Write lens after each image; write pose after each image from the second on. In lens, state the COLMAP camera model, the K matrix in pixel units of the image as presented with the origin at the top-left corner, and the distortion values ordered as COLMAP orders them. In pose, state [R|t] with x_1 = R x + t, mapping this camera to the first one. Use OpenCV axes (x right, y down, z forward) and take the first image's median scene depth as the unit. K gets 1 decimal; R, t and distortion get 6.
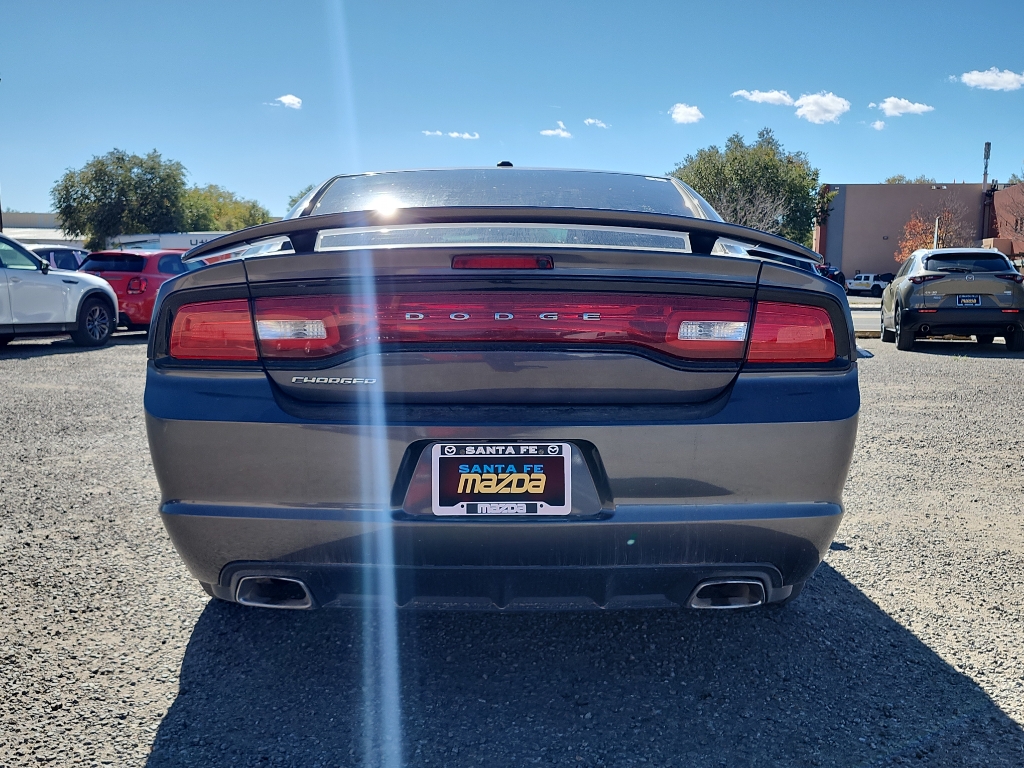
lens RADIAL K [[1162.5, 0, 523.8], [0, 1162.5, 381.2], [0, 0, 1]] dist [0.105201, -0.023694]
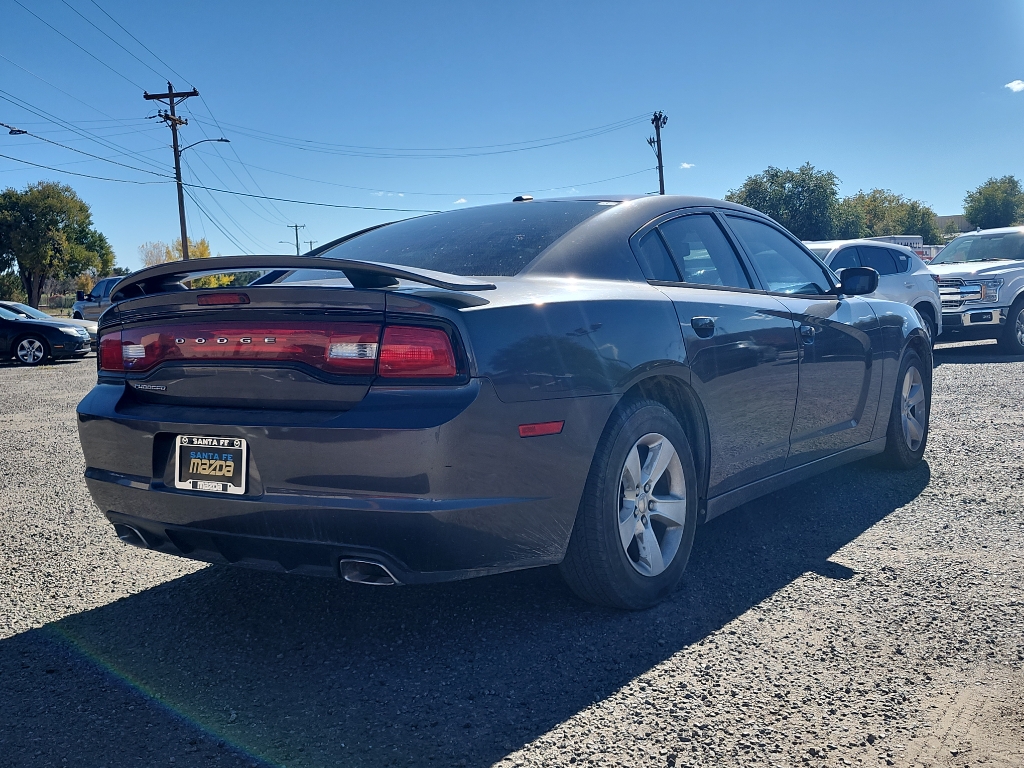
lens RADIAL K [[1162.5, 0, 523.8], [0, 1162.5, 381.2], [0, 0, 1]] dist [0.105201, -0.023694]
pose [[0.795832, 0.013374, -0.605370, 1.042287], [-0.014374, 0.999892, 0.003193, -0.018505], [0.605347, 0.006161, 0.795938, 0.155092]]
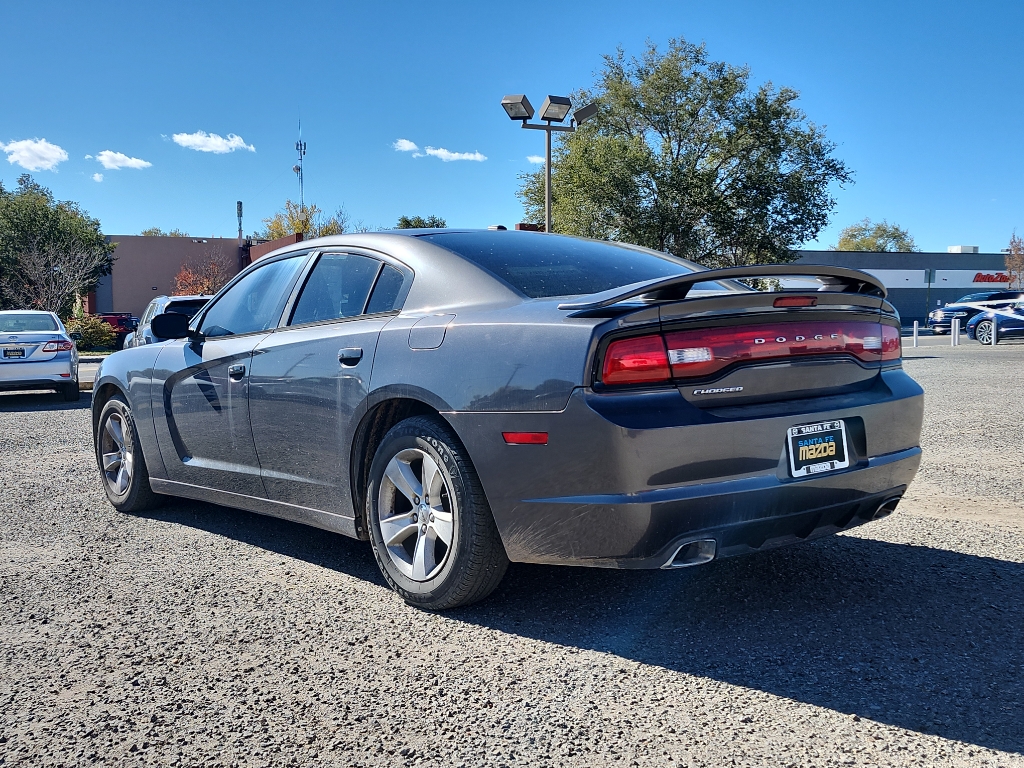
lens RADIAL K [[1162.5, 0, 523.8], [0, 1162.5, 381.2], [0, 0, 1]] dist [0.105201, -0.023694]
pose [[0.769309, -0.064884, 0.635574, -1.215214], [0.091728, 0.995740, -0.009377, -0.019758], [-0.632258, 0.065513, 0.771983, 0.084342]]
